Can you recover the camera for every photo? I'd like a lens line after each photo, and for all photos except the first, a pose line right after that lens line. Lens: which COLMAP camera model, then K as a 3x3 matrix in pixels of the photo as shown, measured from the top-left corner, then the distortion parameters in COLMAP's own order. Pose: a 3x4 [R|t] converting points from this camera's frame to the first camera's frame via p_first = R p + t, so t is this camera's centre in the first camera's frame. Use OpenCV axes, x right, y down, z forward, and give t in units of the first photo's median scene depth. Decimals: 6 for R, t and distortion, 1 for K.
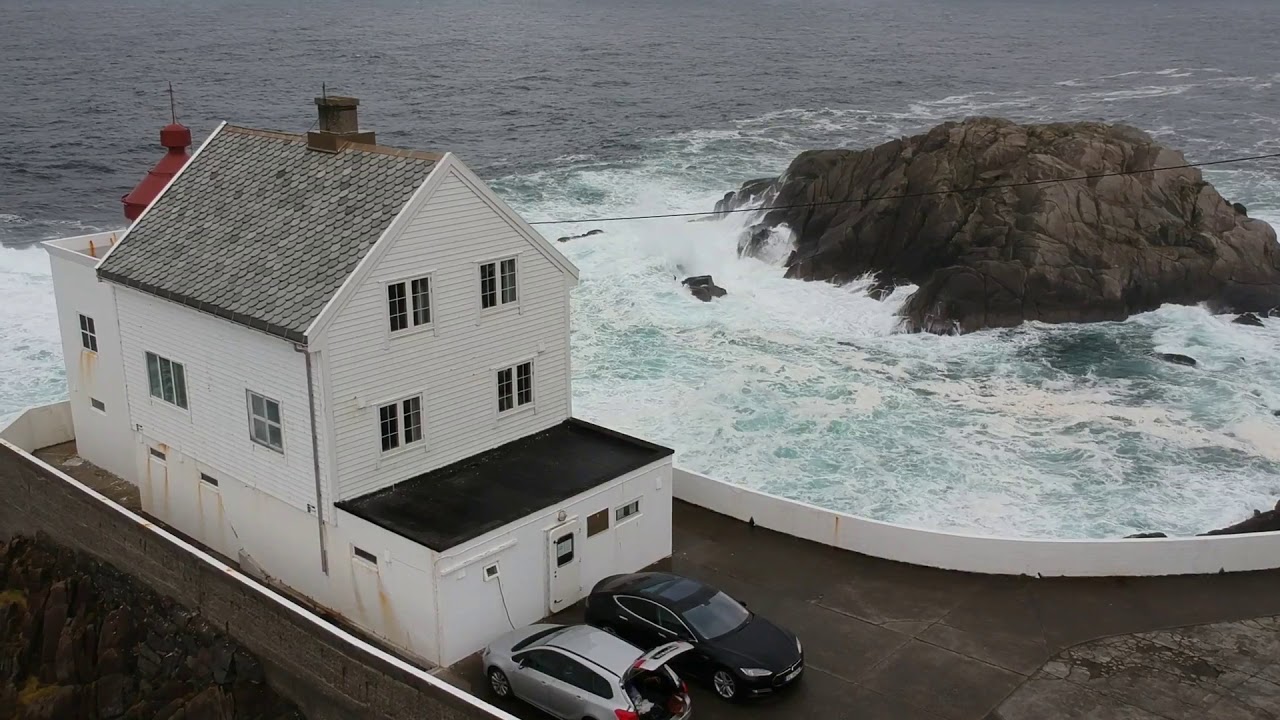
lens RADIAL K [[1255.9, 0, 640.0], [0, 1255.9, 360.0], [0, 0, 1]] dist [-0.043472, -0.003998]
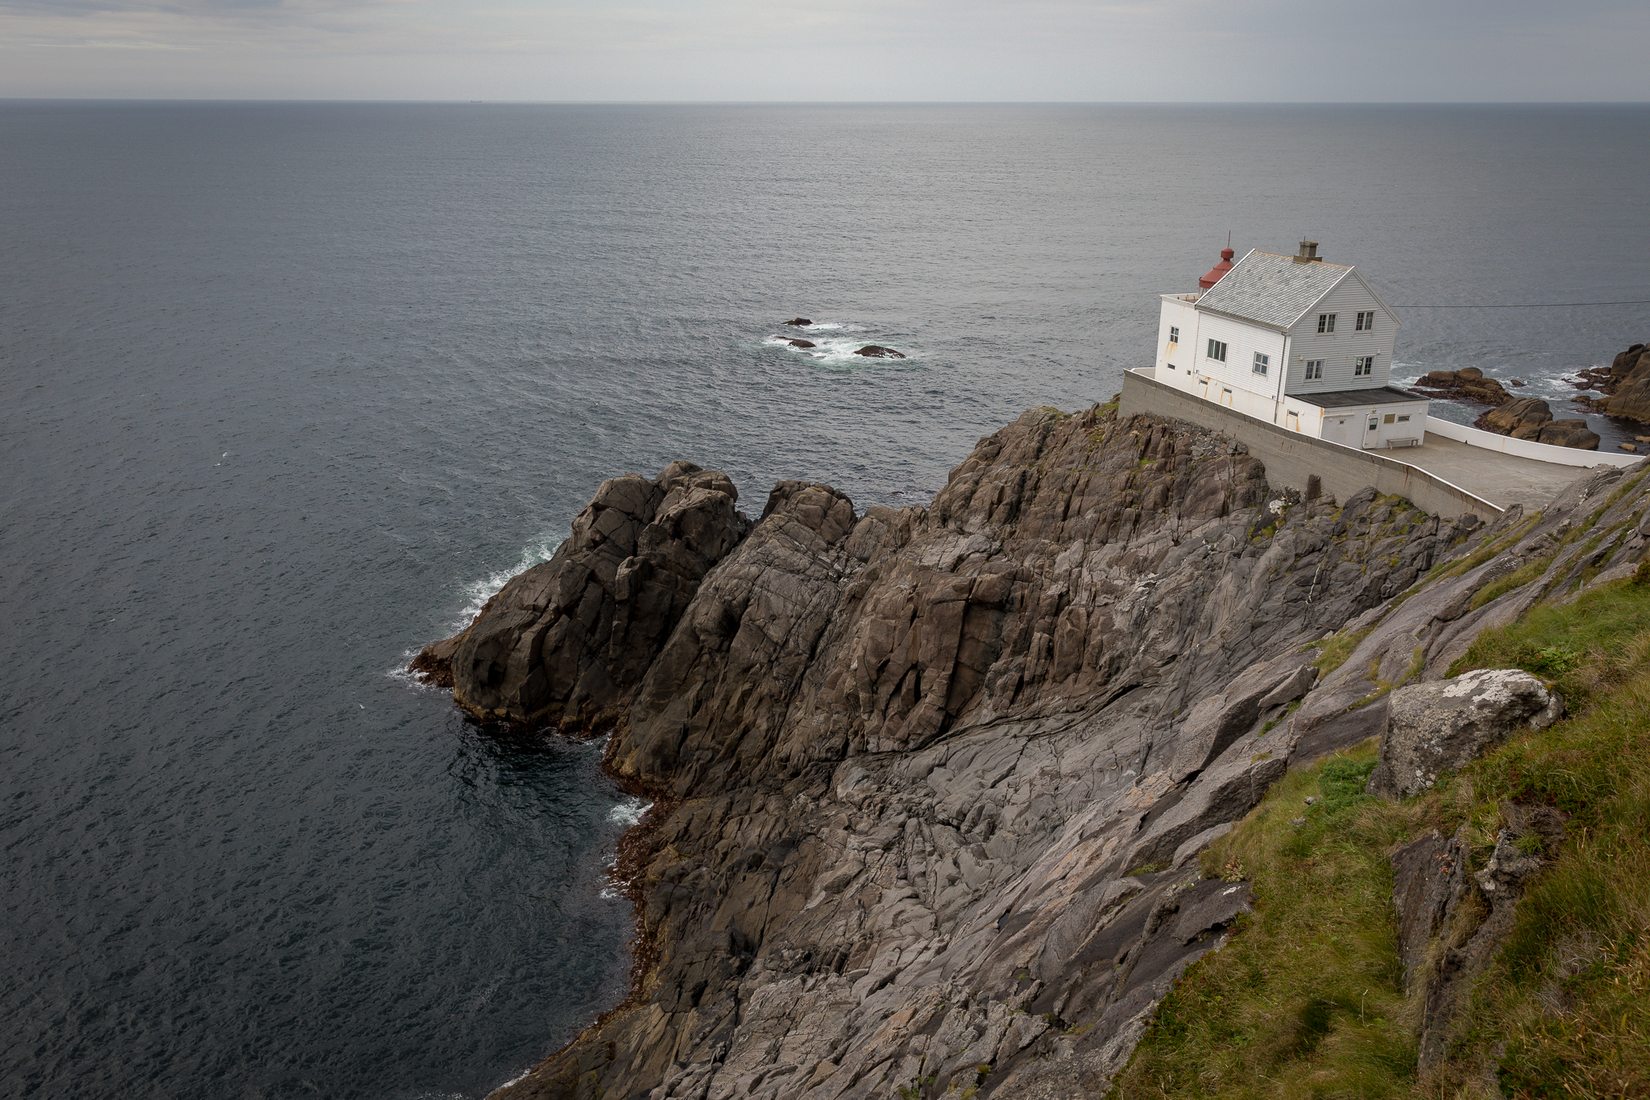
lens RADIAL K [[1270.1, 0, 824.7], [0, 1270.1, 576.2], [0, 0, 1]] dist [0.027846, -0.001148]
pose [[0.870001, 0.170872, -0.462495, 0.215479], [-0.142360, 0.985132, 0.096171, 0.349315], [0.472051, -0.017828, 0.881391, -1.759327]]
